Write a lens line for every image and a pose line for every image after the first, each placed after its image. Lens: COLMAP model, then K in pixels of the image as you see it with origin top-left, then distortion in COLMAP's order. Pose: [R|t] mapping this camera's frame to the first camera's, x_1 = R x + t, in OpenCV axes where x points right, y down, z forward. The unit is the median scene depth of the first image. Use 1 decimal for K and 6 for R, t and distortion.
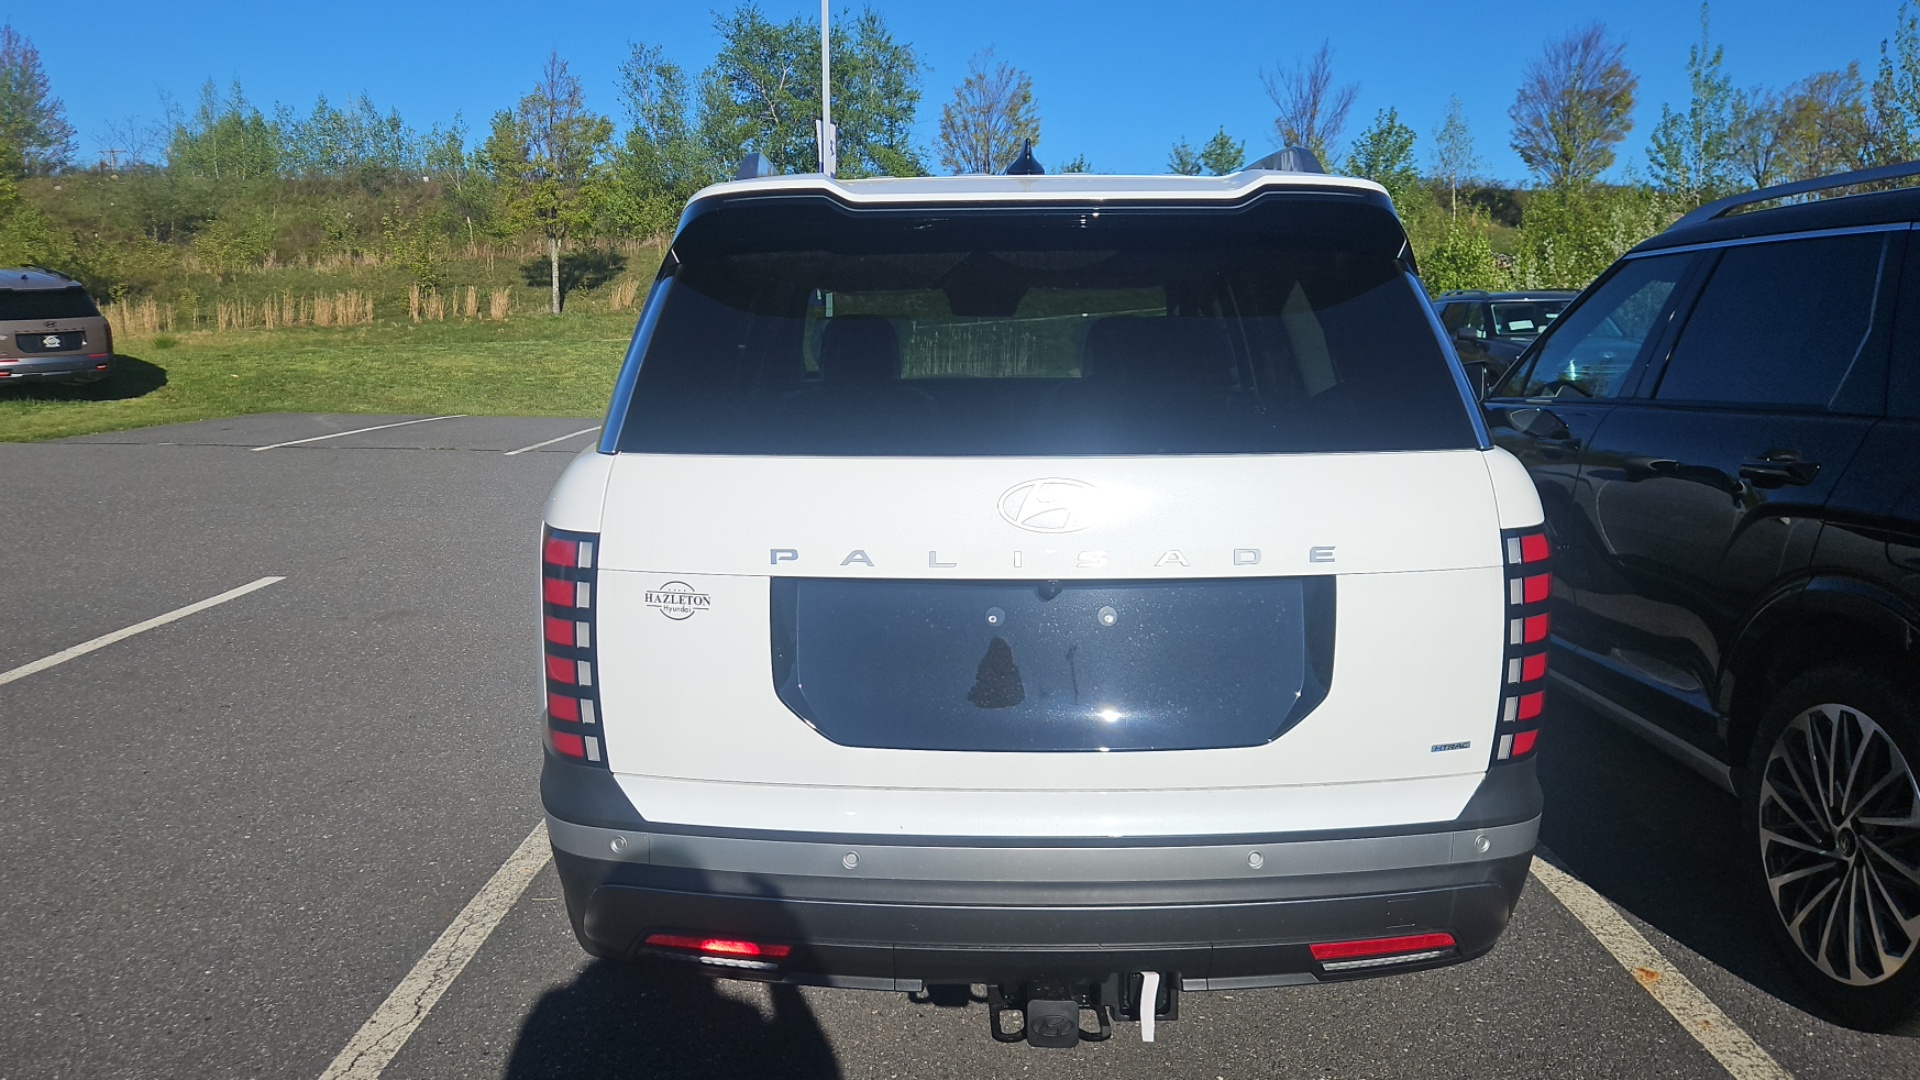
lens RADIAL K [[1397.0, 0, 940.5], [0, 1397.0, 541.6], [0, 0, 1]] dist [0.083204, -0.067617]
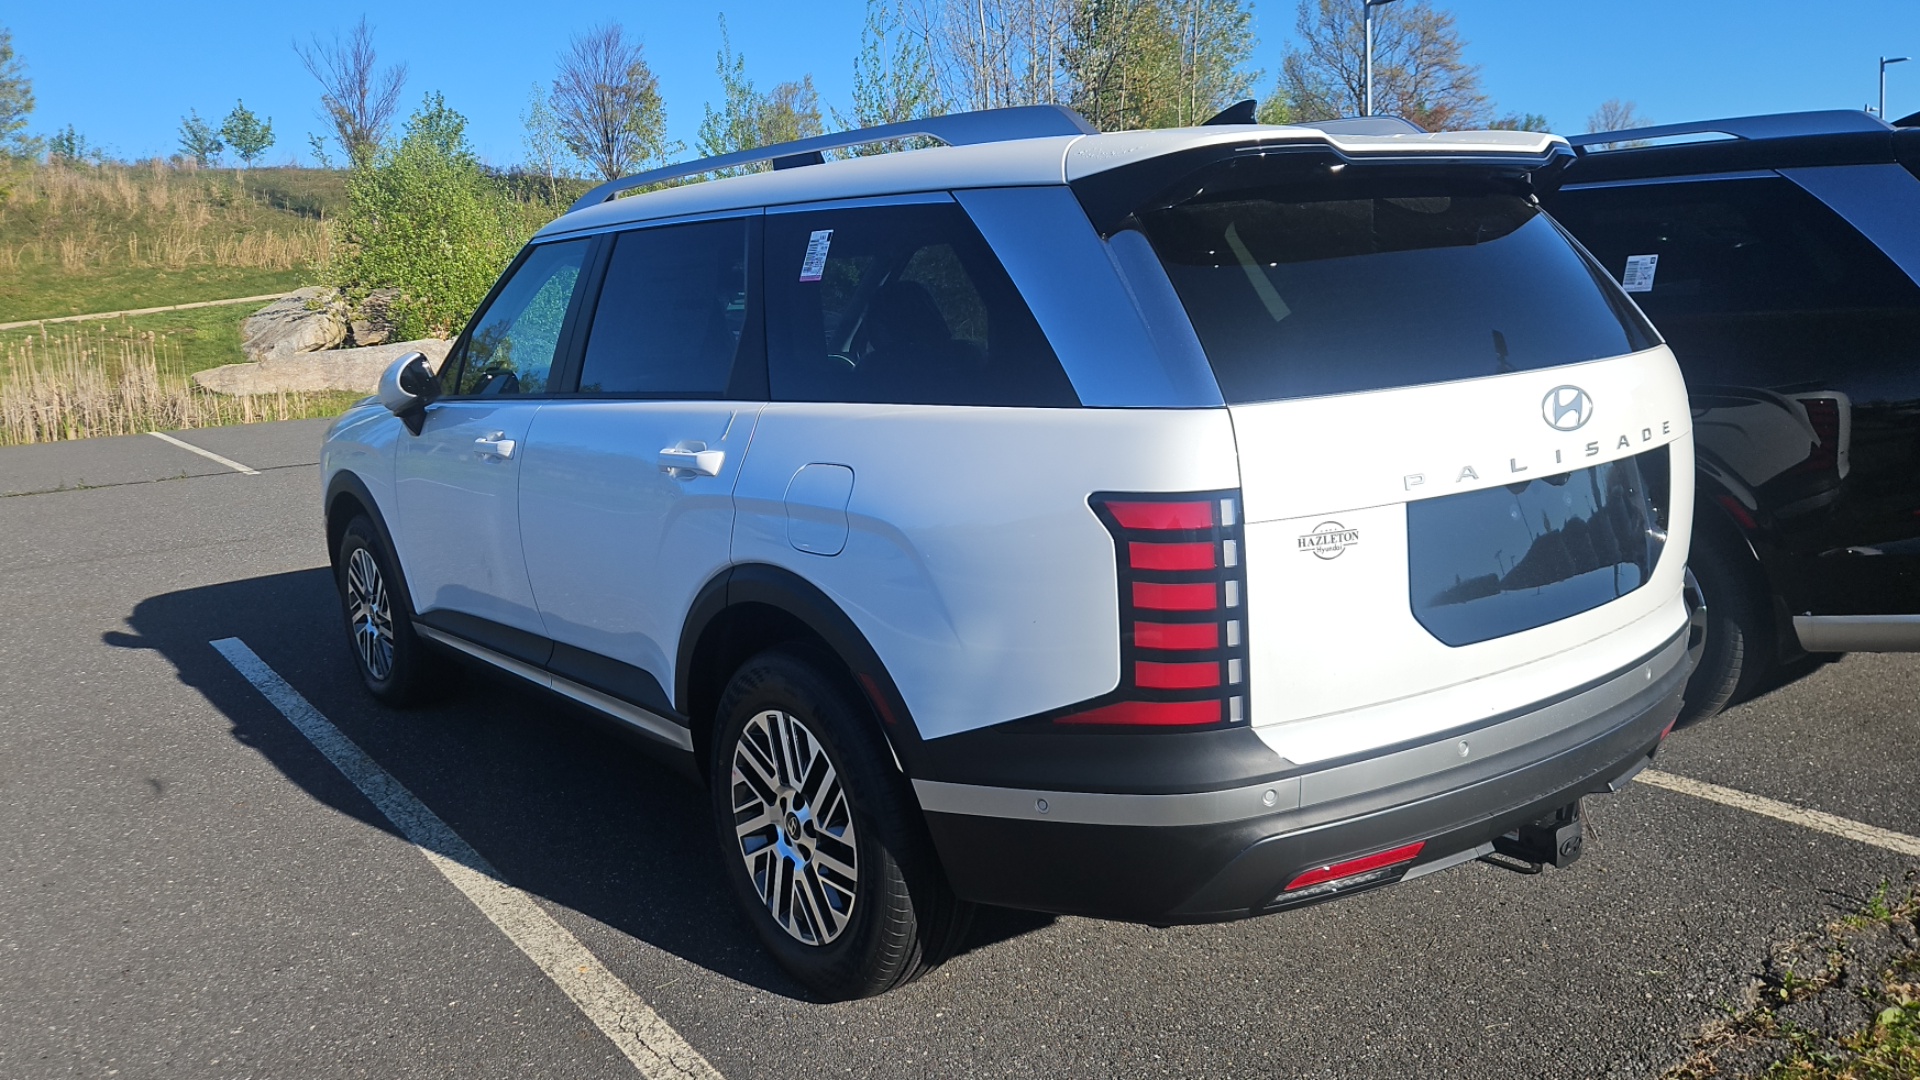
lens RADIAL K [[1397.0, 0, 940.5], [0, 1397.0, 541.6], [0, 0, 1]] dist [0.083204, -0.067617]
pose [[0.787930, -0.148464, 0.597599, -0.057966], [0.143435, 0.988054, 0.056349, -0.003136], [-0.598826, 0.041317, 0.799813, 0.019852]]
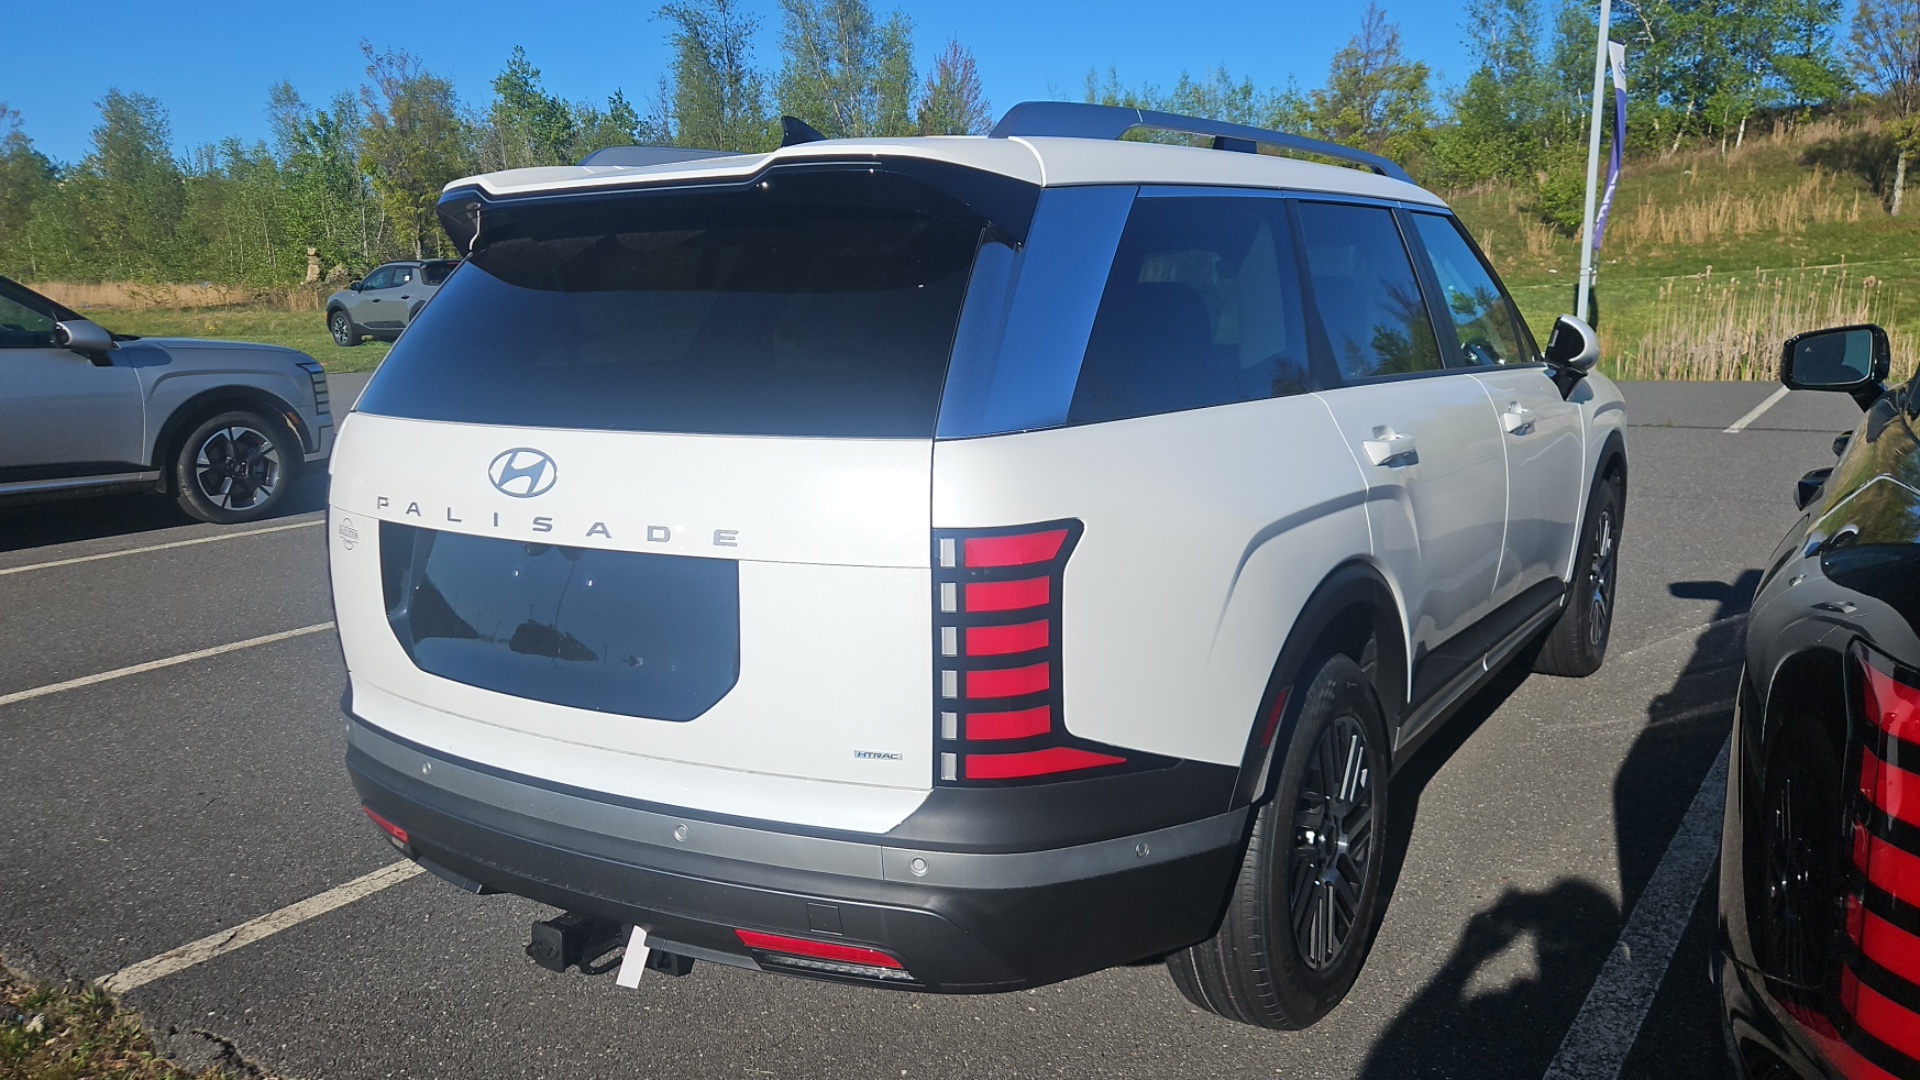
lens RADIAL K [[1397.0, 0, 940.5], [0, 1397.0, 541.6], [0, 0, 1]] dist [0.083204, -0.067617]
pose [[0.837410, 0.081481, -0.540468, 0.051301], [-0.065355, 0.996659, 0.048995, -0.002568], [0.542654, -0.005706, 0.839937, 0.014072]]
